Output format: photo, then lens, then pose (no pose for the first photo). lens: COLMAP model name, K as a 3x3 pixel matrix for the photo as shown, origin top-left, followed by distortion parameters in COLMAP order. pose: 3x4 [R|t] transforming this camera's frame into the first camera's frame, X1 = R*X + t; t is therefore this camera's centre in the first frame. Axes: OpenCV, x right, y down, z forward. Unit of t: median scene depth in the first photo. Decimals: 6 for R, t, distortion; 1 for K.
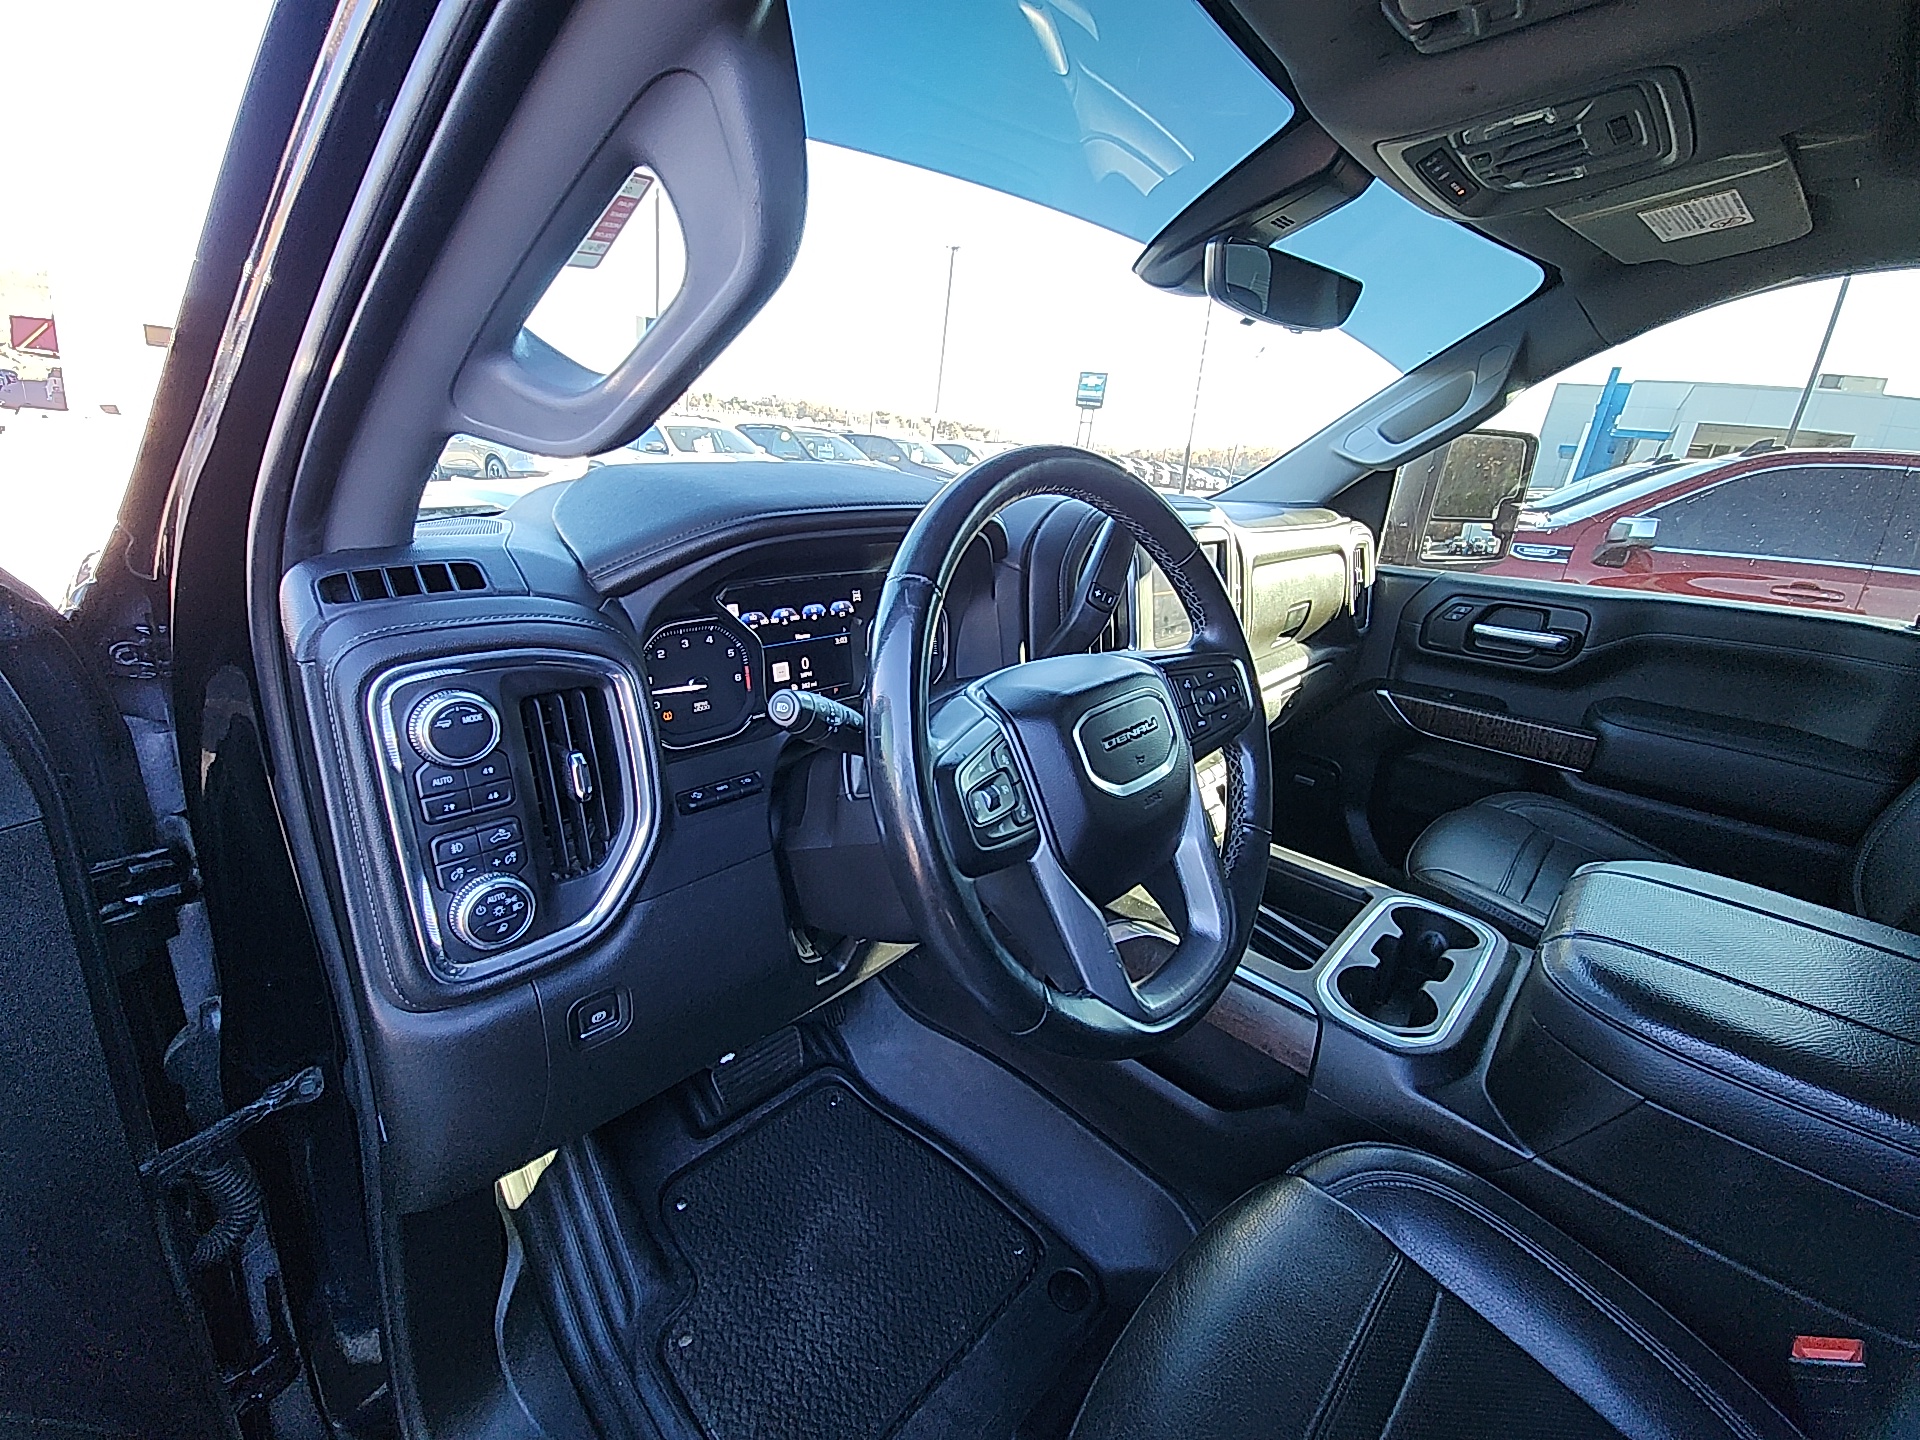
lens RADIAL K [[779.5, 0, 950.3], [0, 779.5, 703.8], [0, 0, 1]] dist [0.009450, -0.005878]
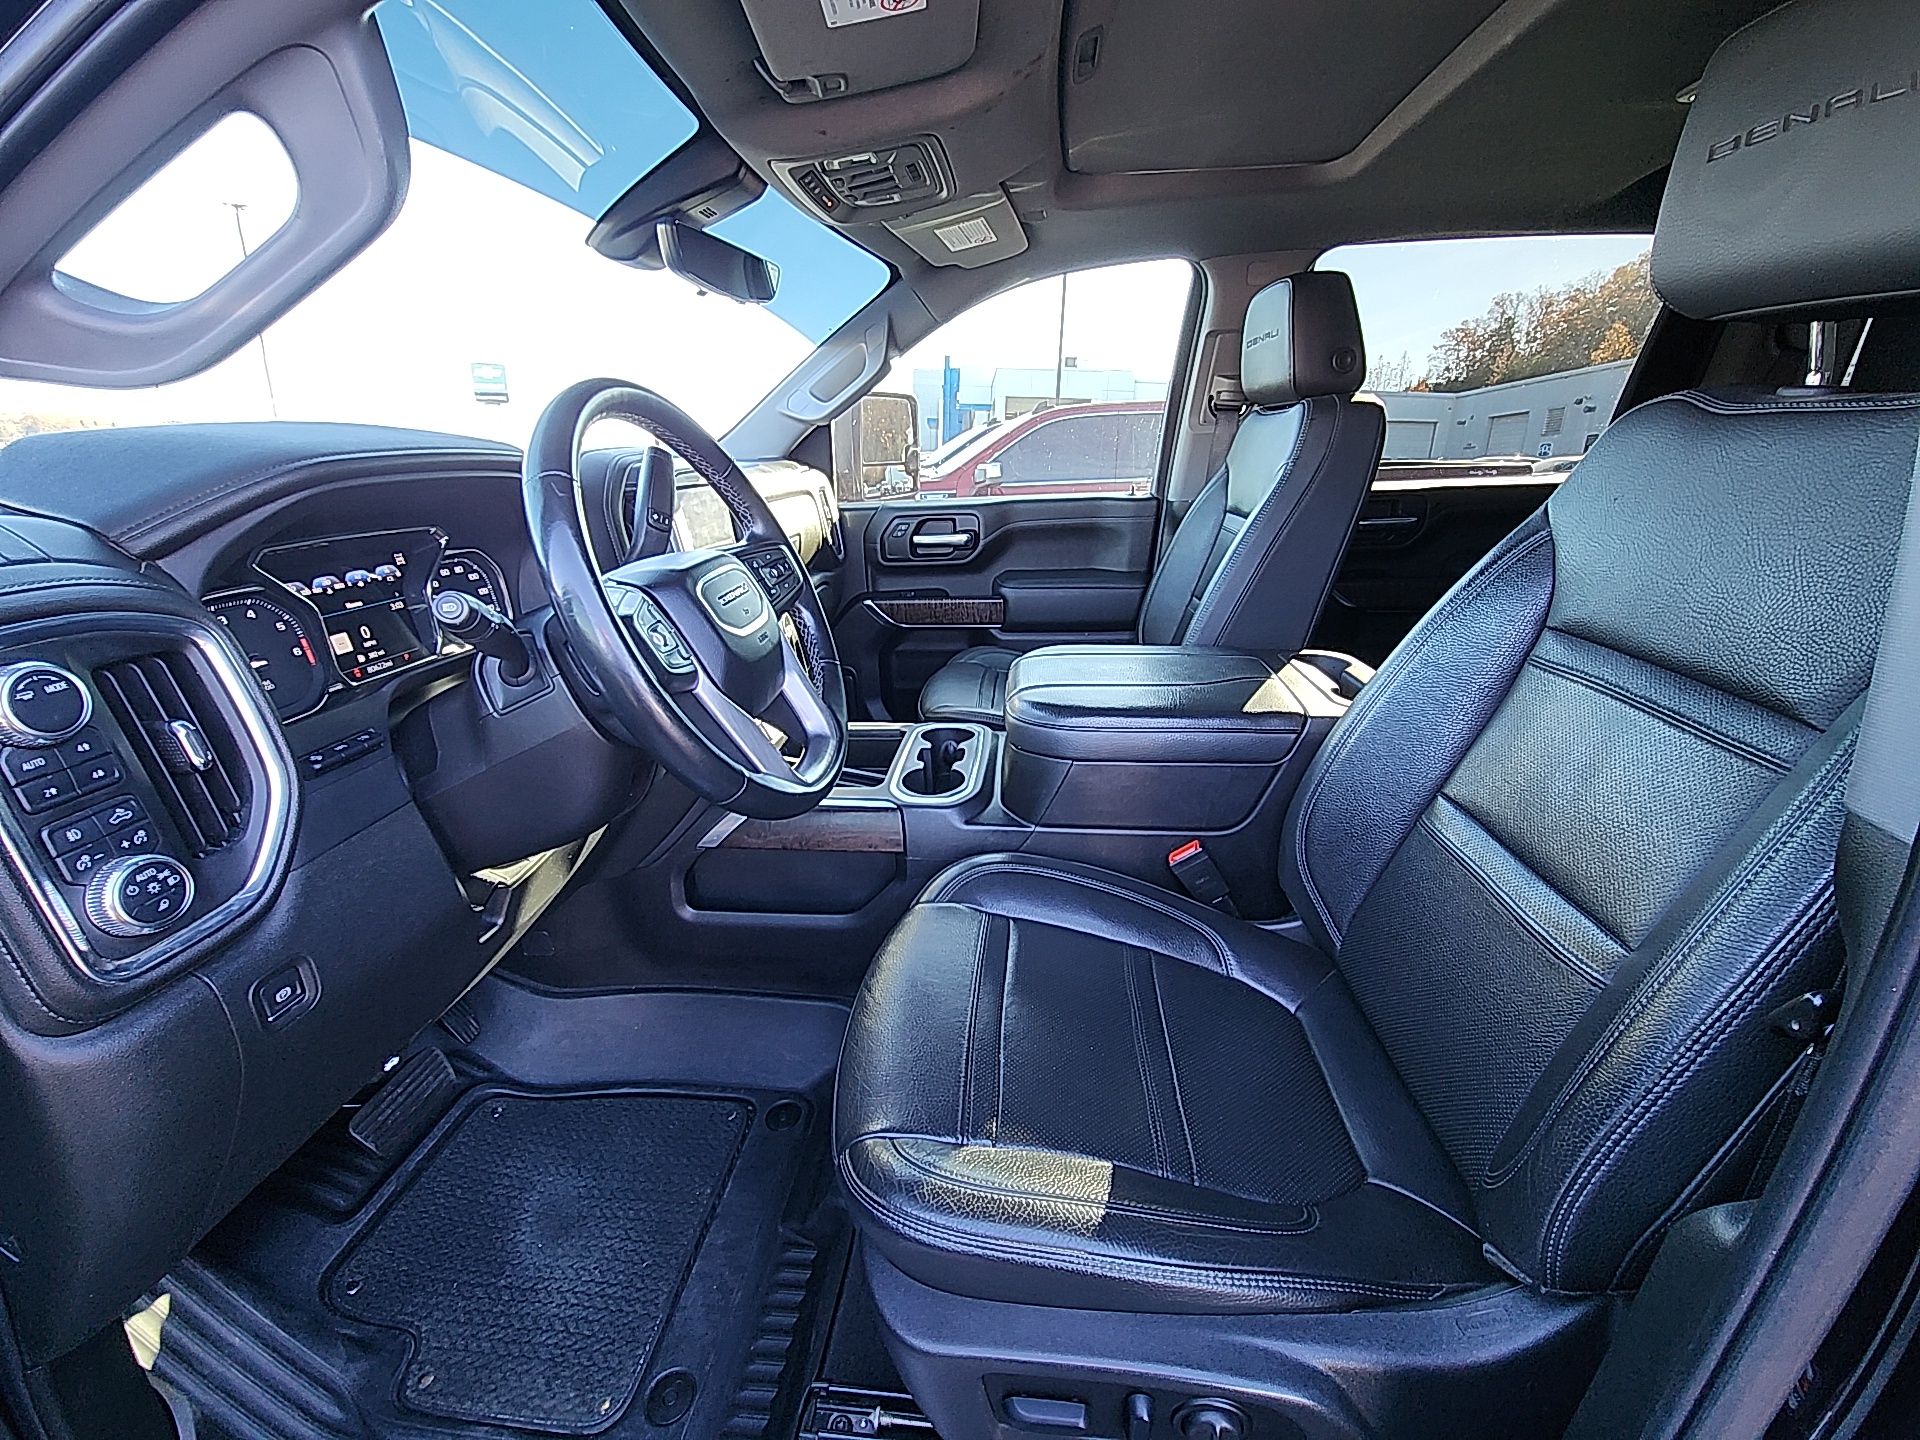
lens RADIAL K [[779.5, 0, 953.5], [0, 779.5, 707.2], [0, 0, 1]] dist [0.009450, -0.005878]
pose [[0.783143, -0.260161, 0.564804, -0.190299], [0.252336, 0.963089, 0.093737, 0.132511], [-0.568343, 0.069111, 0.819884, -0.200782]]
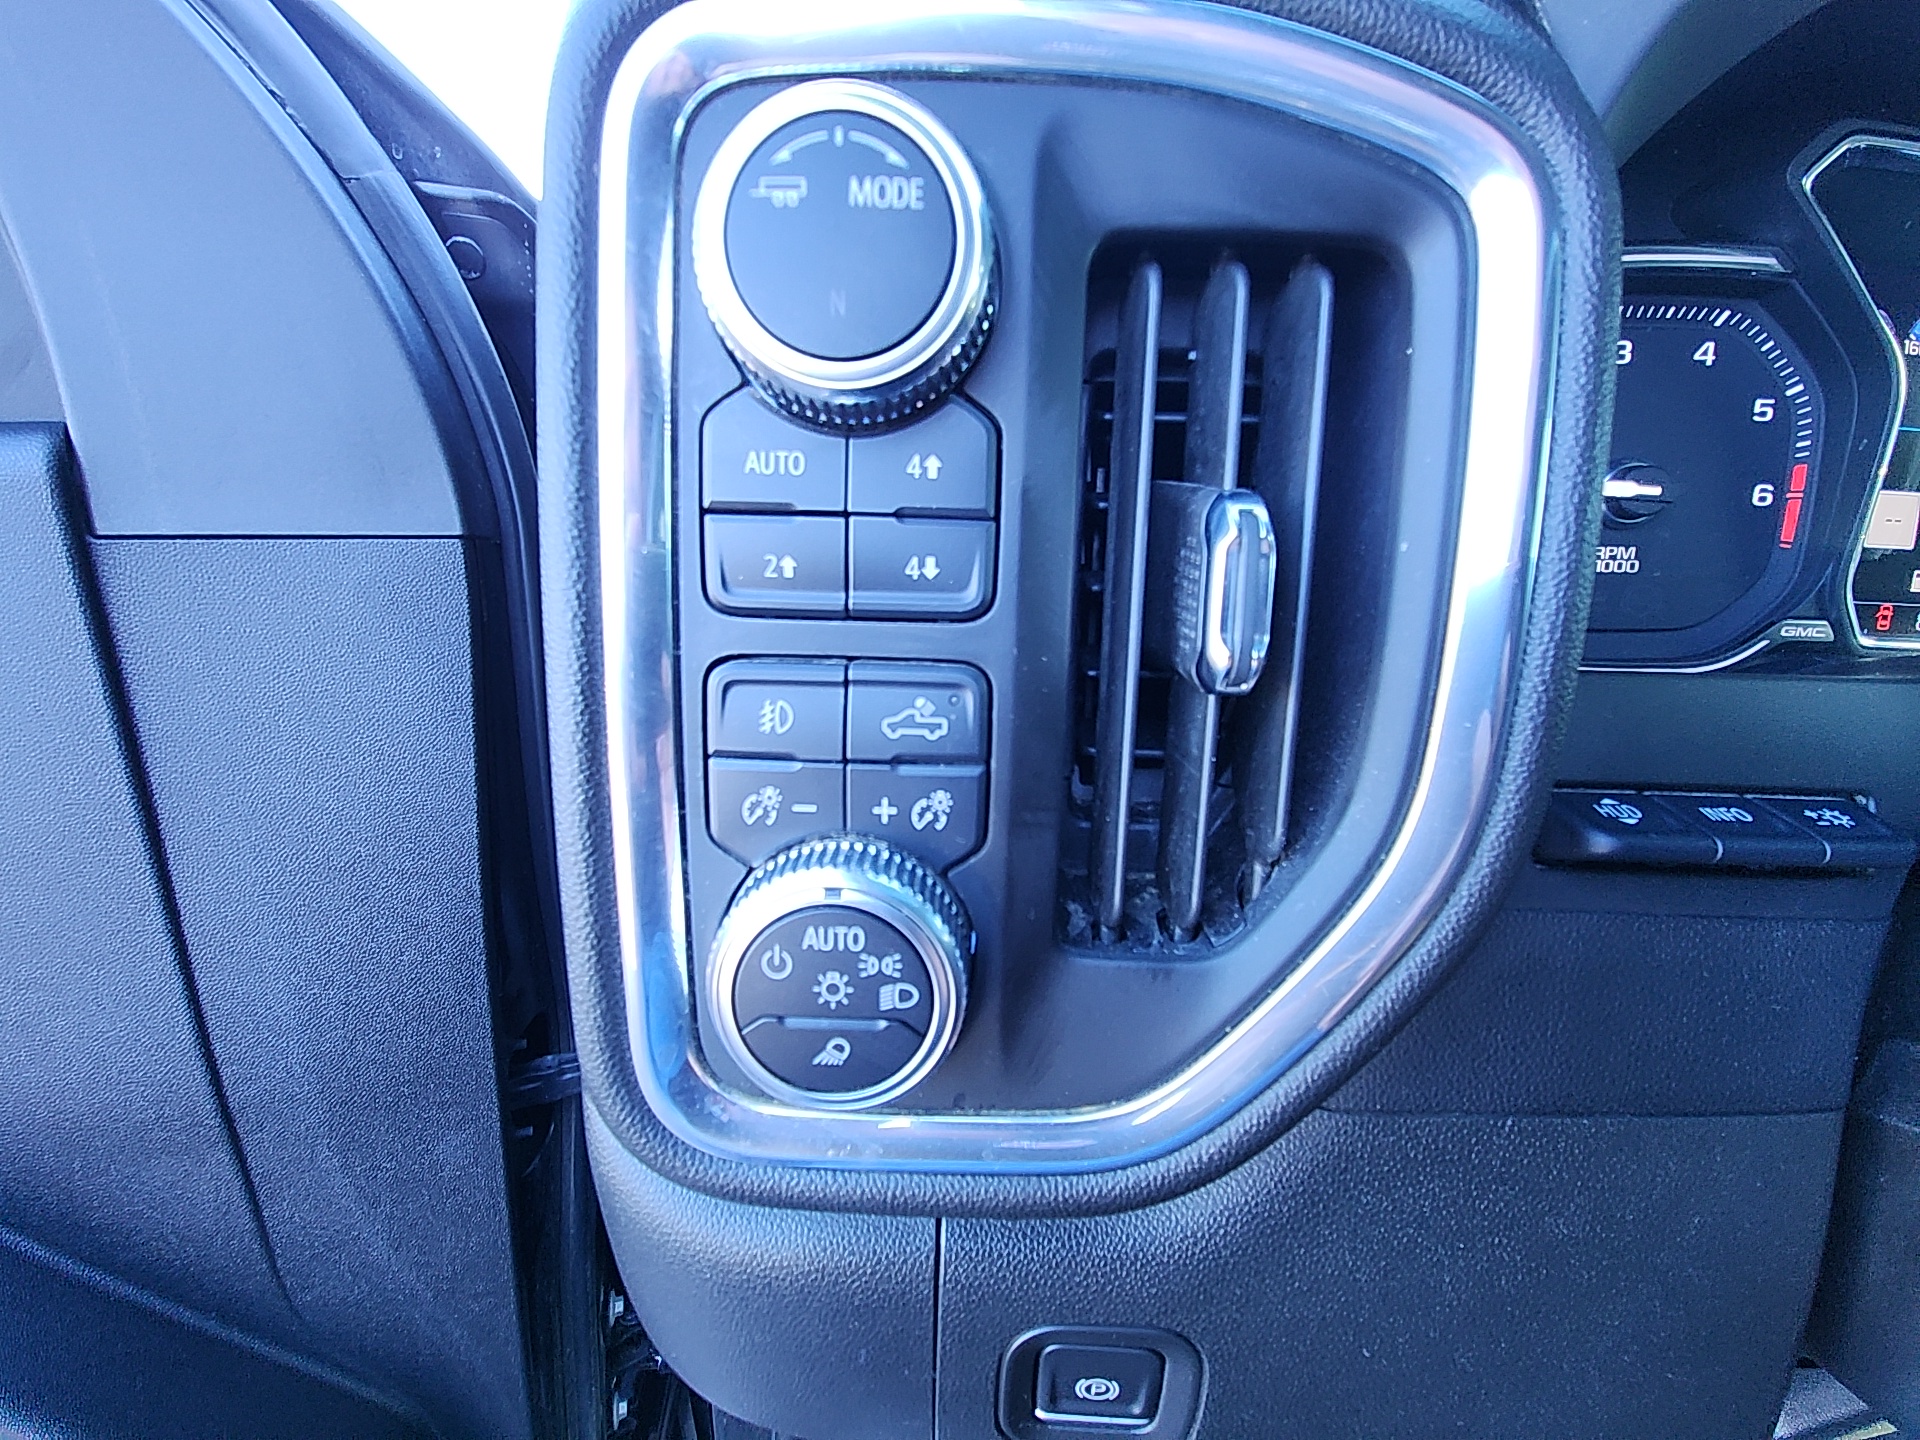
lens RADIAL K [[779.5, 0, 948.9], [0, 779.5, 701.5], [0, 0, 1]] dist [0.009450, -0.005878]
pose [[0.684262, 0.209223, -0.698578, -0.242681], [-0.219165, 0.972673, 0.076642, 0.088480], [0.695523, 0.100661, 0.711417, 0.521916]]
